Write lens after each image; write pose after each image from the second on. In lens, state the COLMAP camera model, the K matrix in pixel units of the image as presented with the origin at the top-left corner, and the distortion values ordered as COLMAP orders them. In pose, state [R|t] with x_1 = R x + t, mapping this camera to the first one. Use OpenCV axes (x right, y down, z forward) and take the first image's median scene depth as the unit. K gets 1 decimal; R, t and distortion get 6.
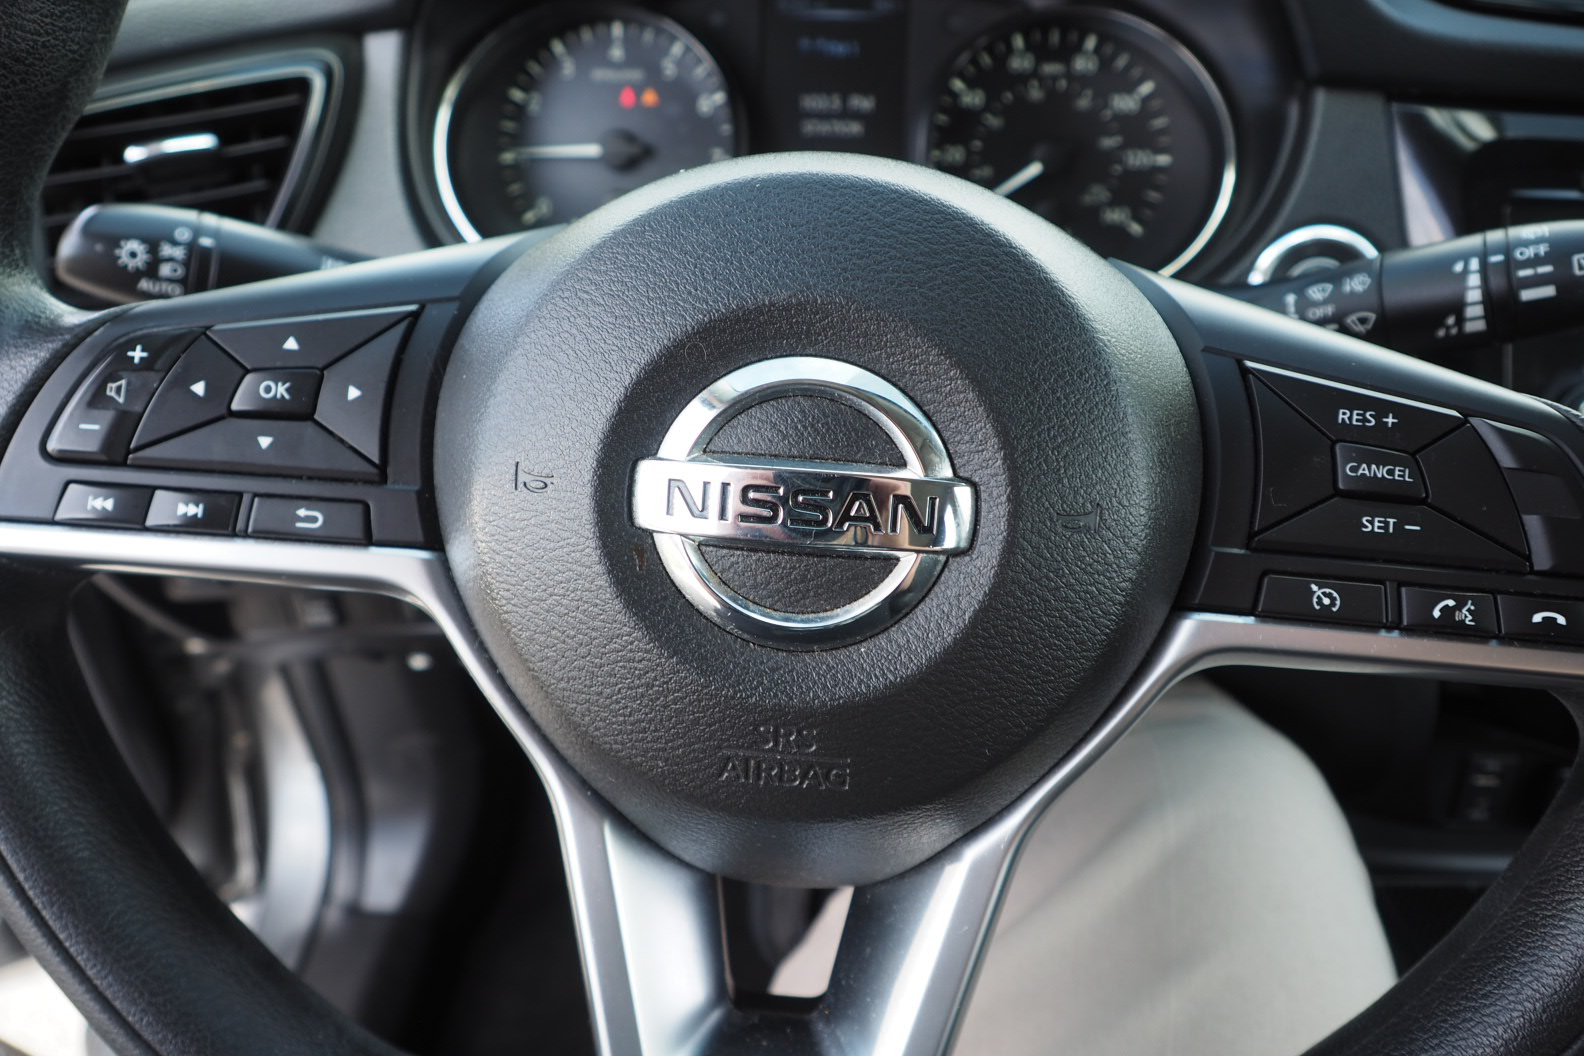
lens RADIAL K [[1112.6, 0, 789.9], [0, 1112.6, 522.8], [0, 0, 1]] dist [-0.060071, 0.008706]
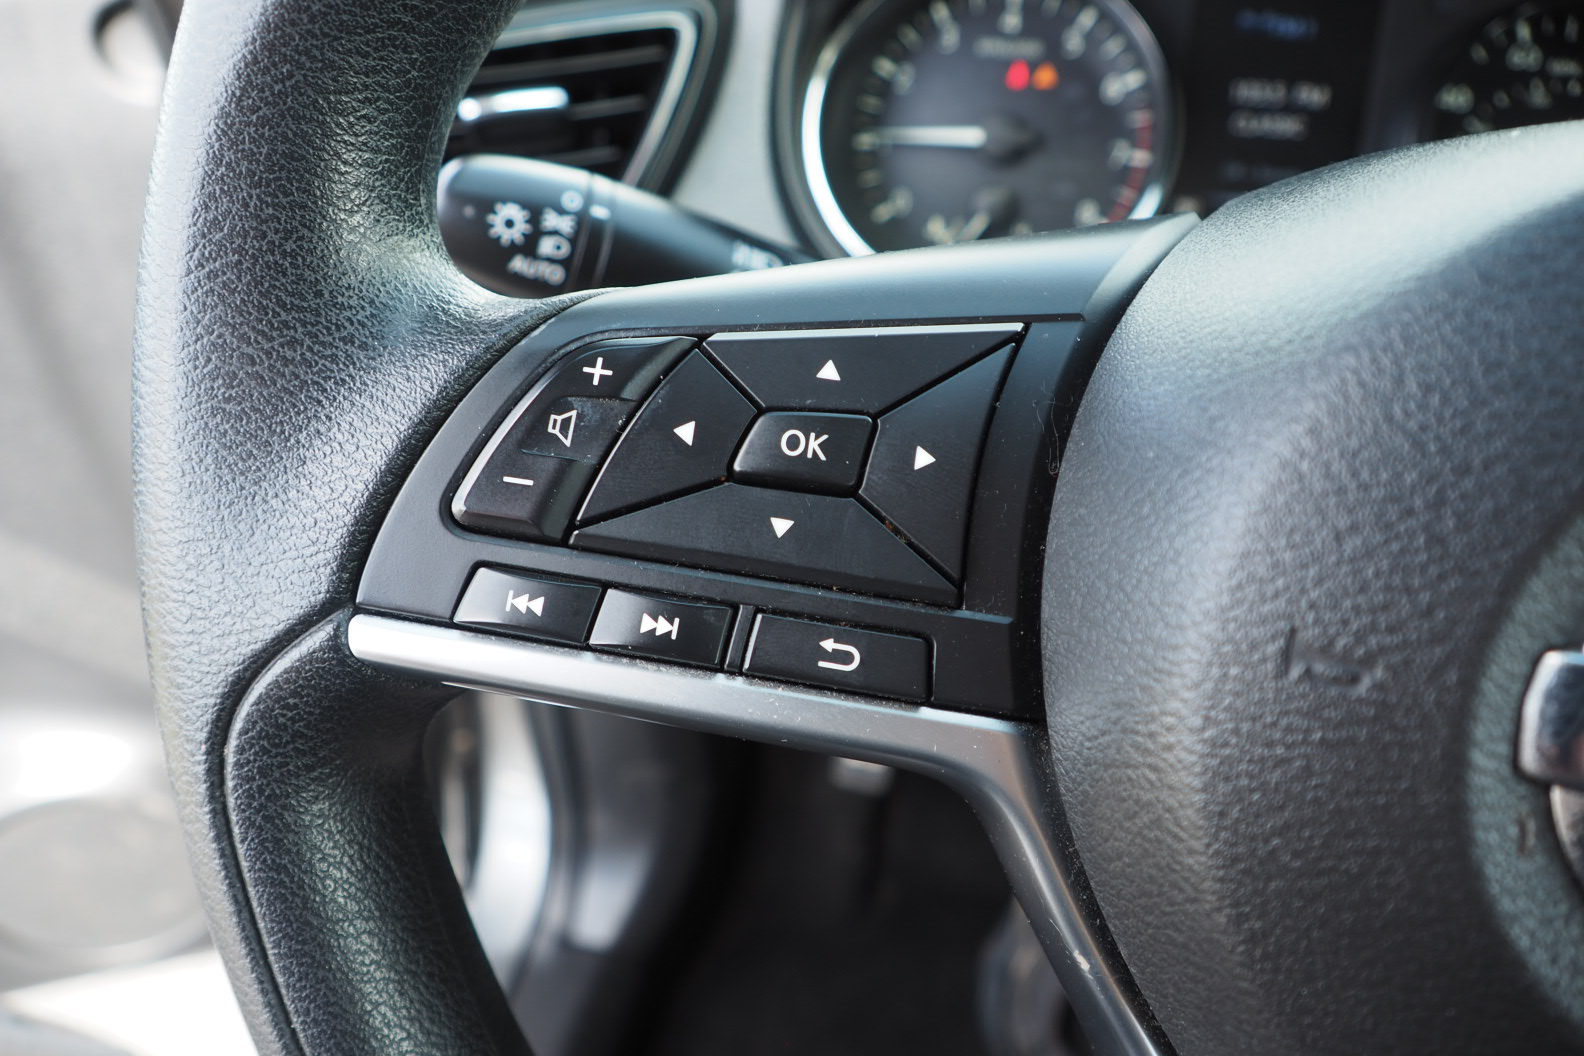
lens RADIAL K [[1128.2, 0, 794.9], [0, 1128.2, 542.5], [0, 0, 1]] dist [-0.082555, 0.053579]
pose [[0.983134, 0.091594, -0.158295, -0.368817], [-0.091167, 0.995786, 0.009971, -0.071801], [0.158542, 0.004628, 0.987341, 0.369128]]
